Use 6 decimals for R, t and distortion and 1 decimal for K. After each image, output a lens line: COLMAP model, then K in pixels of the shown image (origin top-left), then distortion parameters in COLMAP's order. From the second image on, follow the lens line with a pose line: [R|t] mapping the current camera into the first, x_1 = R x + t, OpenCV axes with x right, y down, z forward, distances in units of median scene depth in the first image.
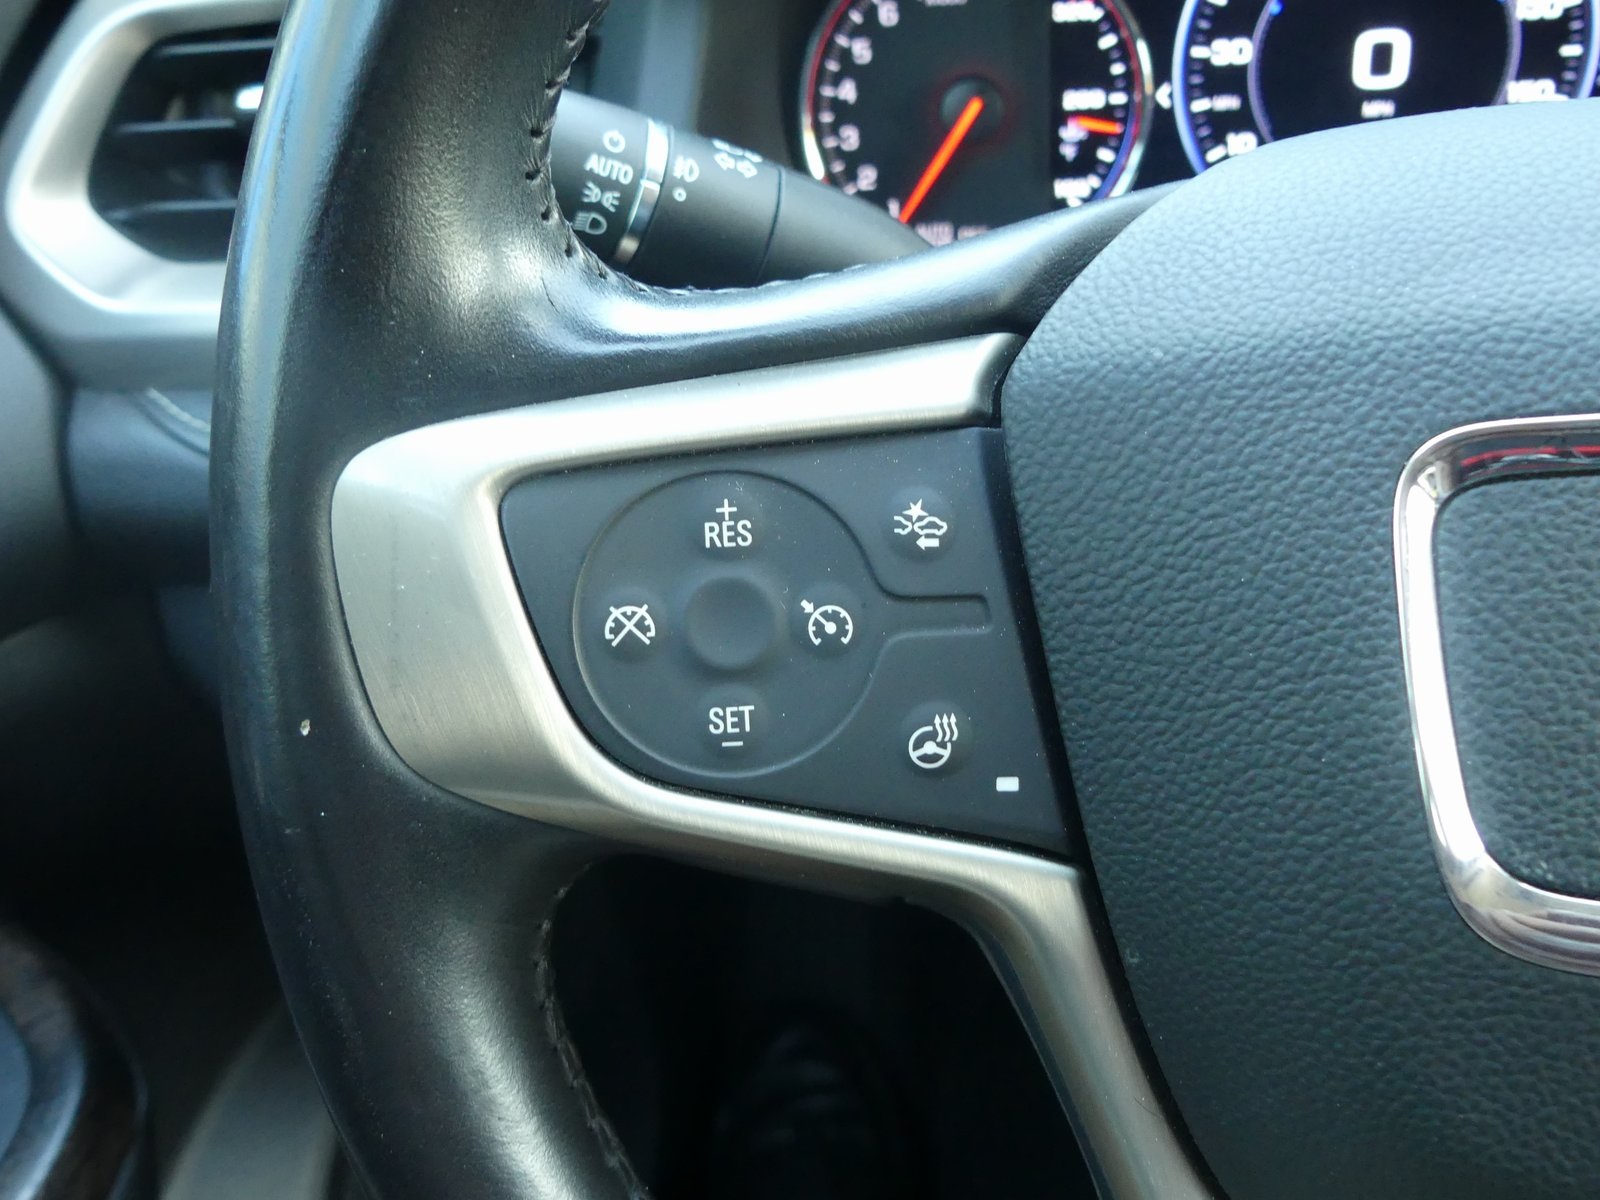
lens RADIAL K [[1502.1, 0, 793.2], [0, 1502.1, 603.8], [0, 0, 1]] dist [-0.007642, 0.000000]
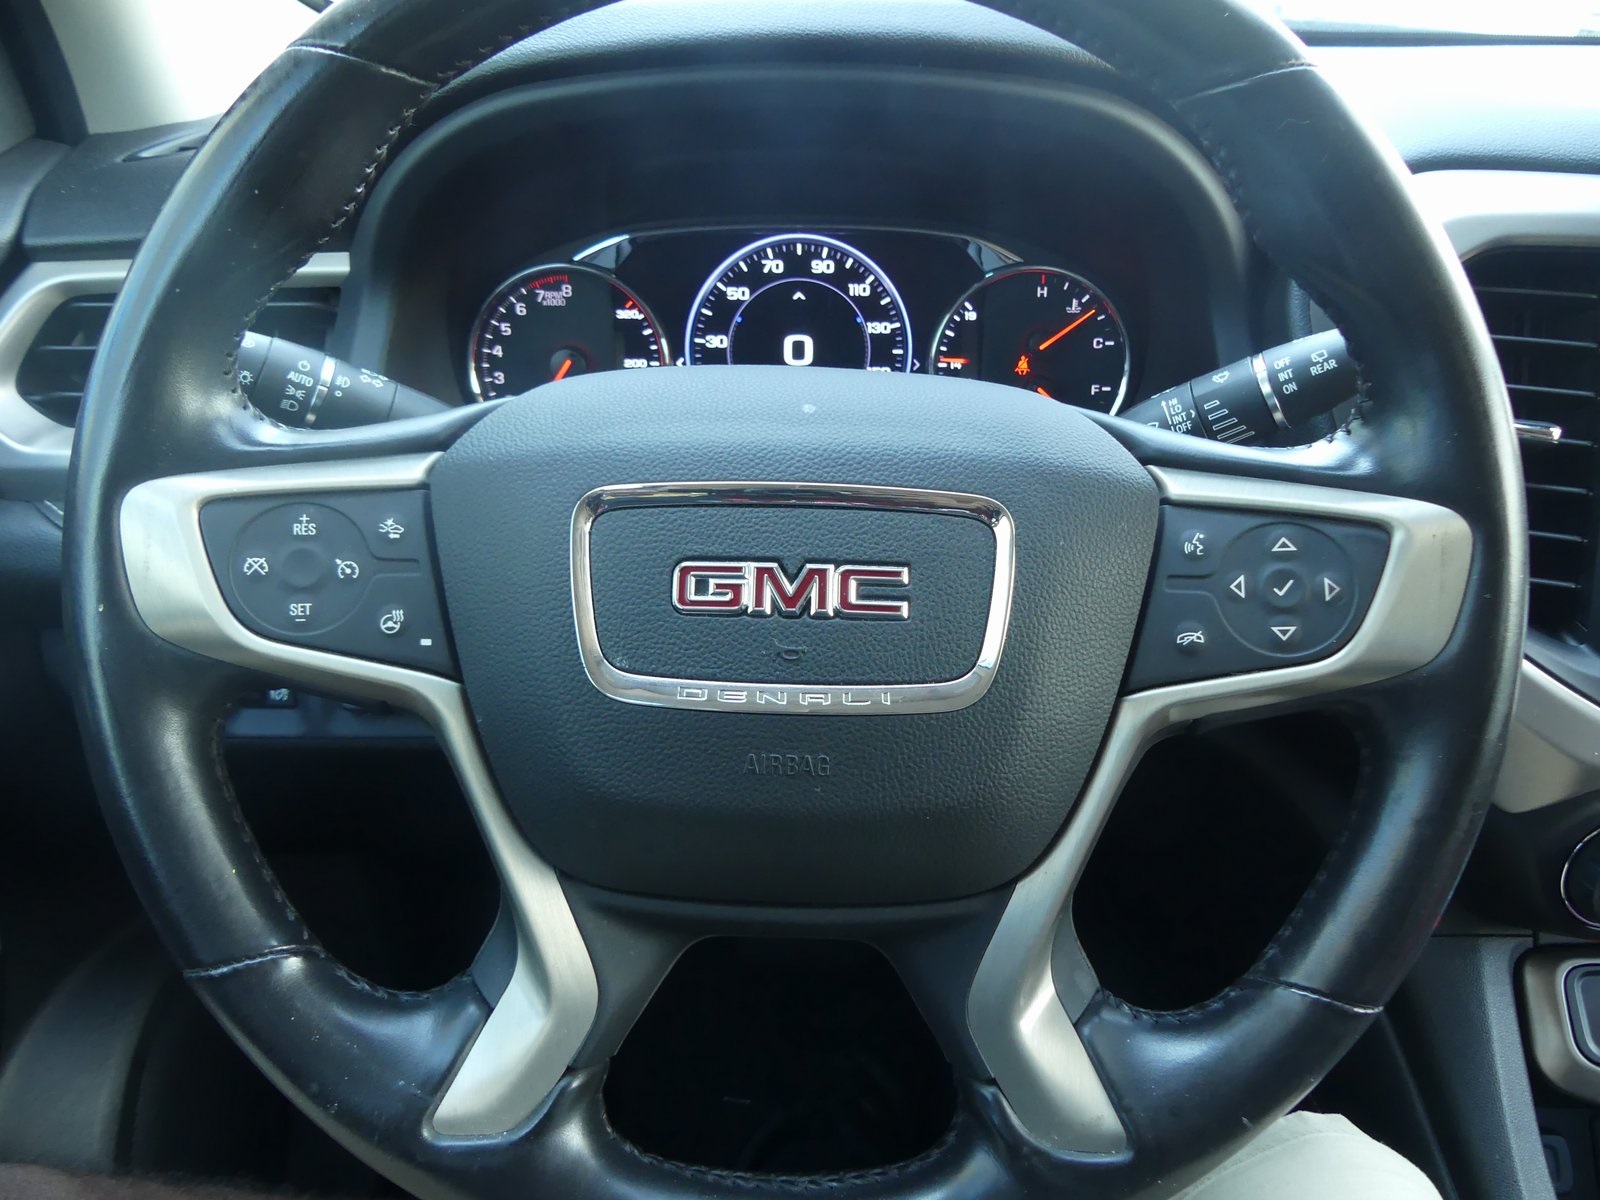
lens RADIAL K [[1210.9, 0, 789.6], [0, 1210.9, 600.0], [0, 0, 1]] dist [-0.027894, 0.032074]
pose [[0.989207, 0.028233, 0.143781, 0.409751], [-0.008793, 0.990931, -0.134082, 0.288403], [-0.146262, 0.131371, 0.980484, -0.859180]]
